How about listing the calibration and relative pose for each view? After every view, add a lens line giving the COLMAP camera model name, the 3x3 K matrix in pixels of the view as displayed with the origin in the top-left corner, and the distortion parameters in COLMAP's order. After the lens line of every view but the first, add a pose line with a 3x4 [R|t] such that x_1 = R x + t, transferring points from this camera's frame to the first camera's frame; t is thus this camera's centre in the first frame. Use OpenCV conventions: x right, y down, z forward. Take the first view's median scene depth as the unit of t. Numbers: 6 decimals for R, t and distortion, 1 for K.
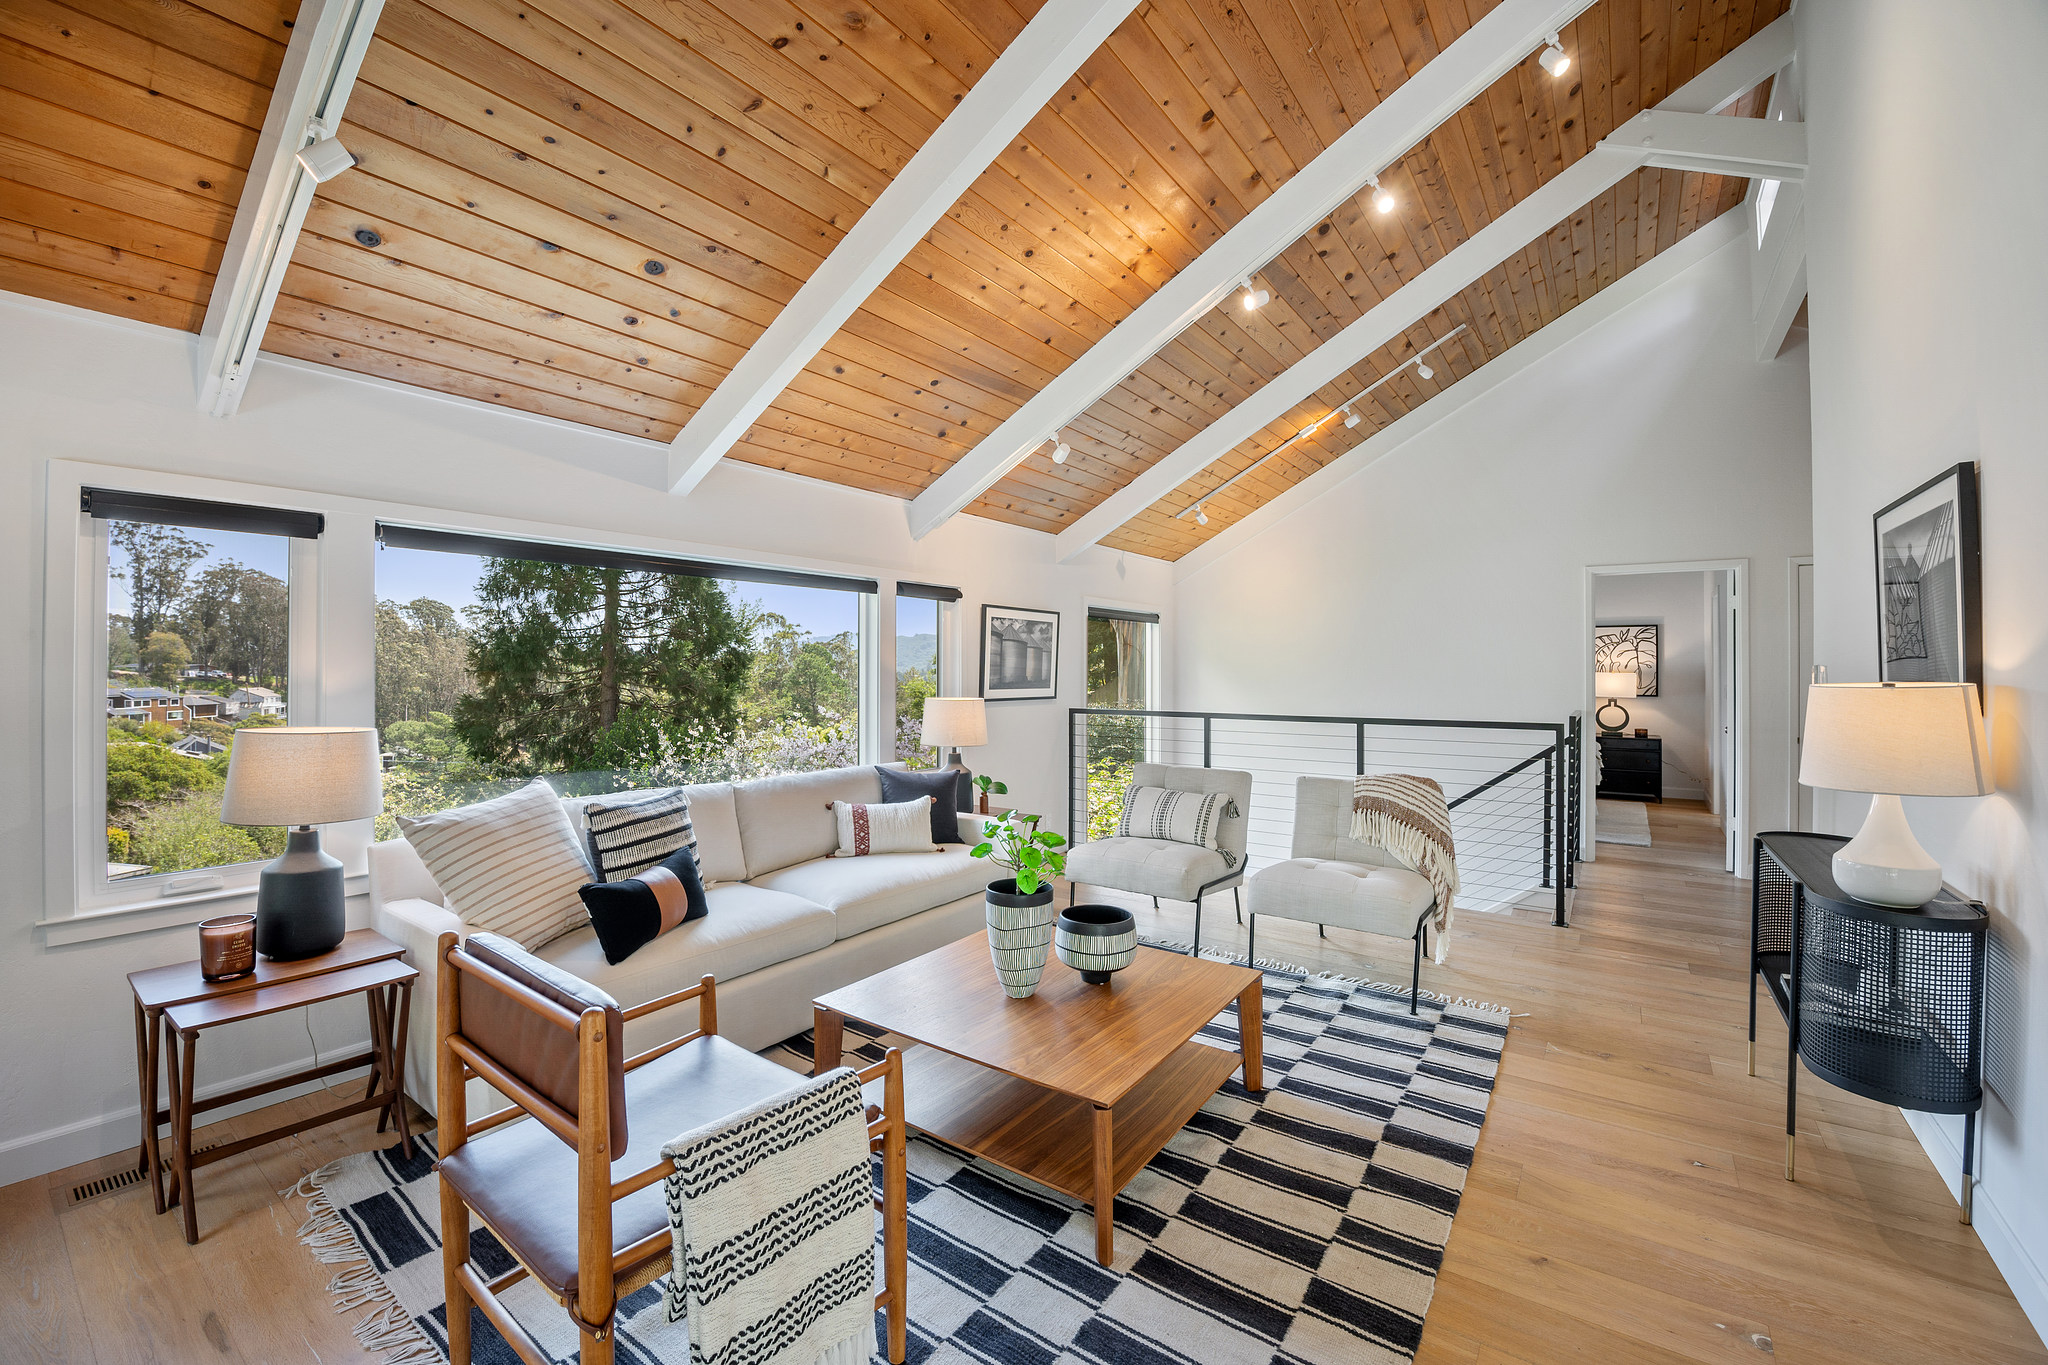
lens RADIAL K [[830.4, 0, 1014.7], [0, 830.4, 662.3], [0, 0, 1]] dist [-0.029904, -0.000989]
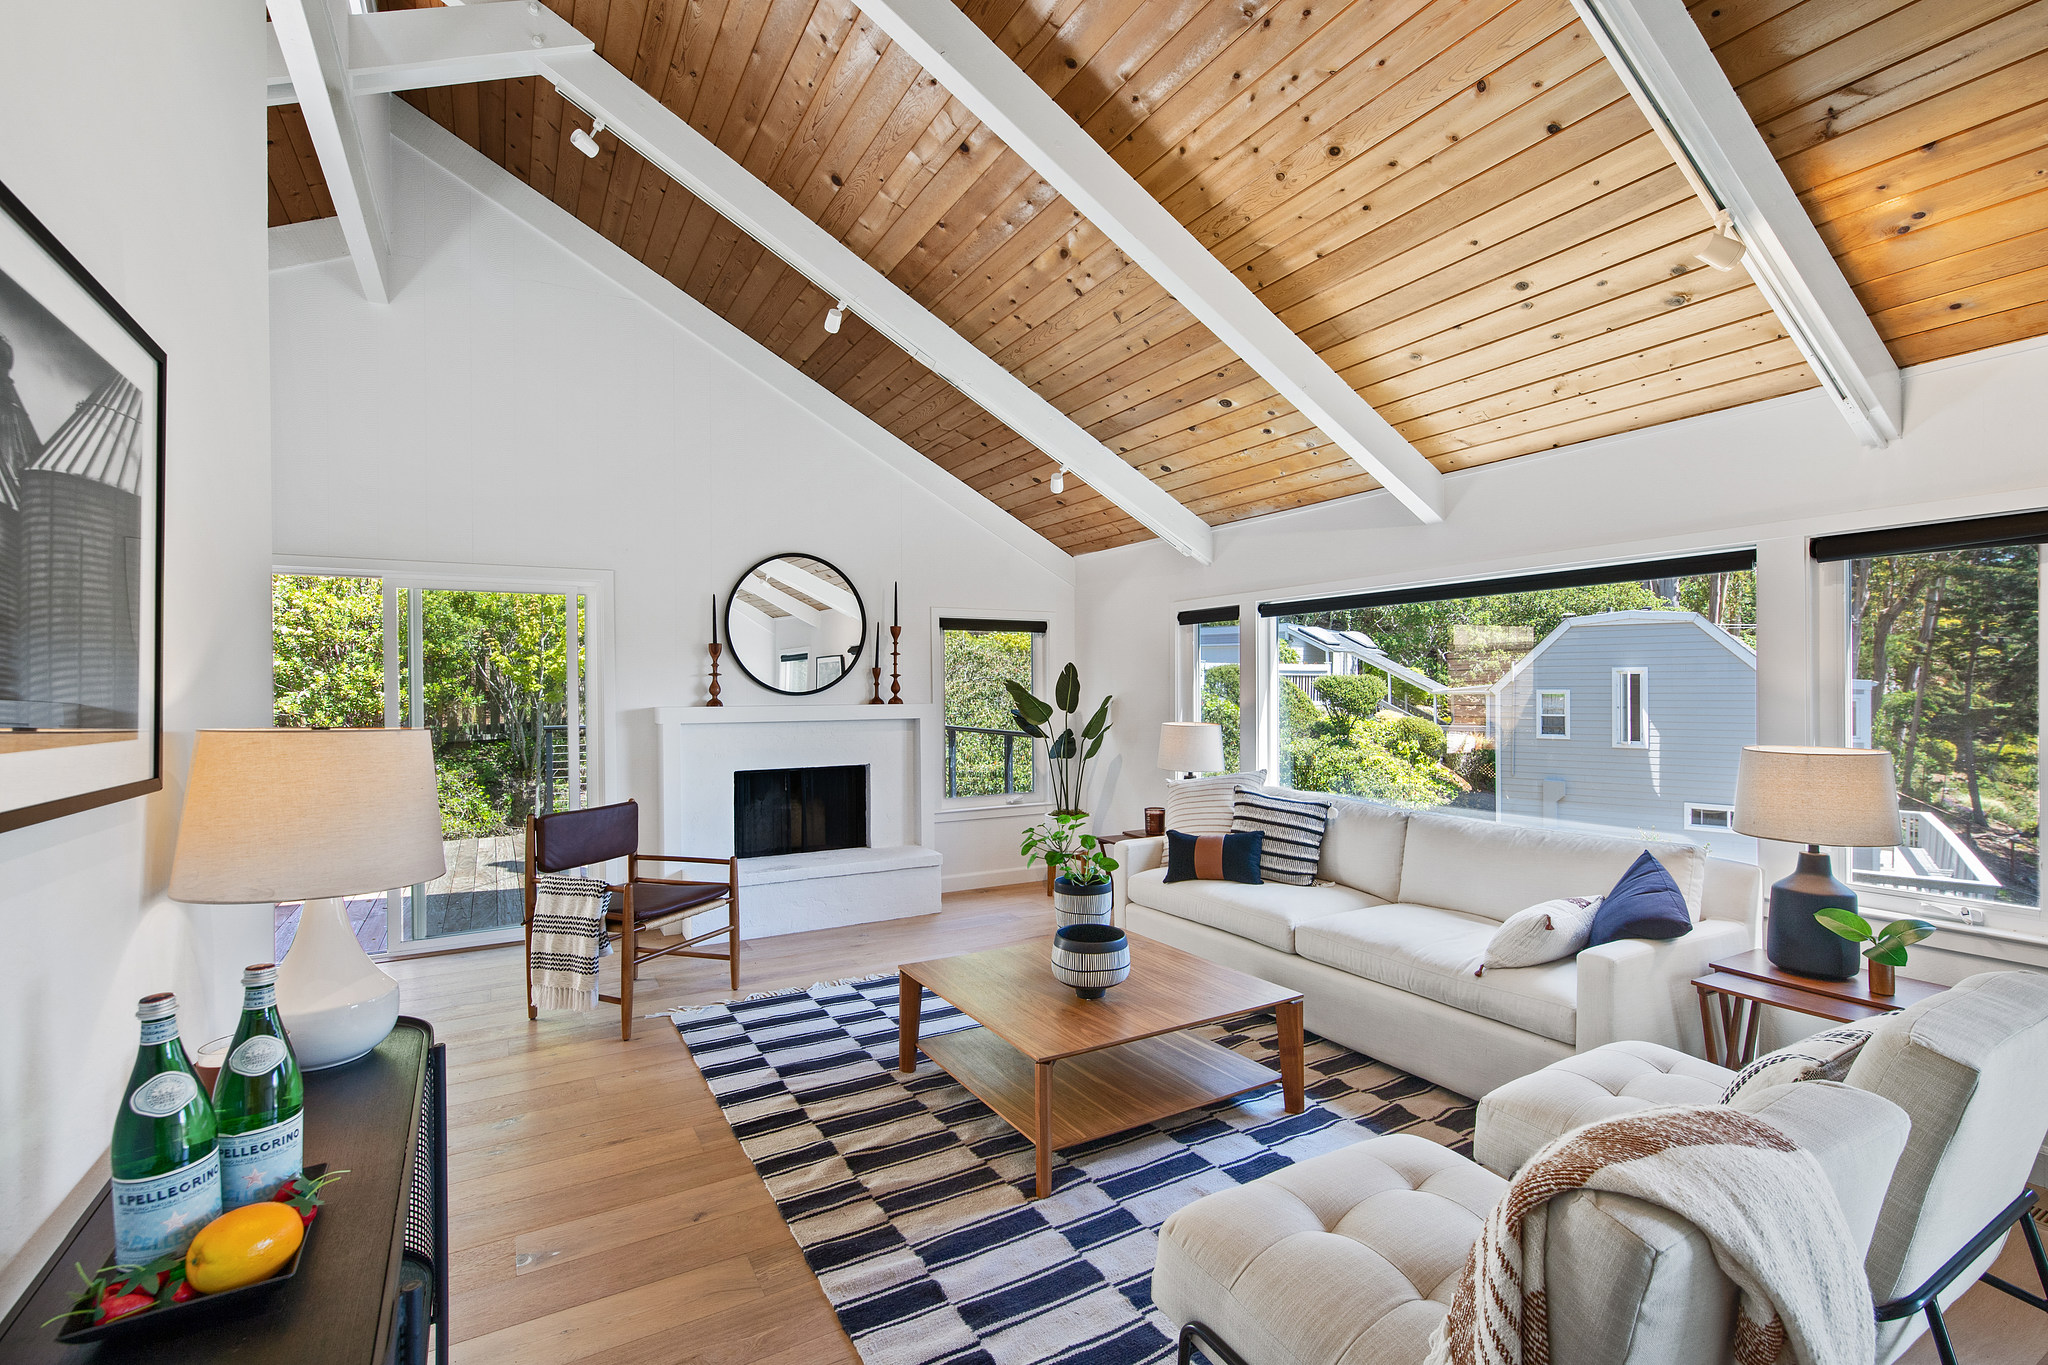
lens RADIAL K [[904.8, 0, 1026.1], [0, 904.8, 681.5], [0, 0, 1]] dist [0.003194, -0.000140]
pose [[-0.397606, -0.005076, -0.917542, 0.906620], [0.012452, 0.999863, -0.010927, -0.000169], [0.917472, -0.015769, -0.397488, 1.067850]]
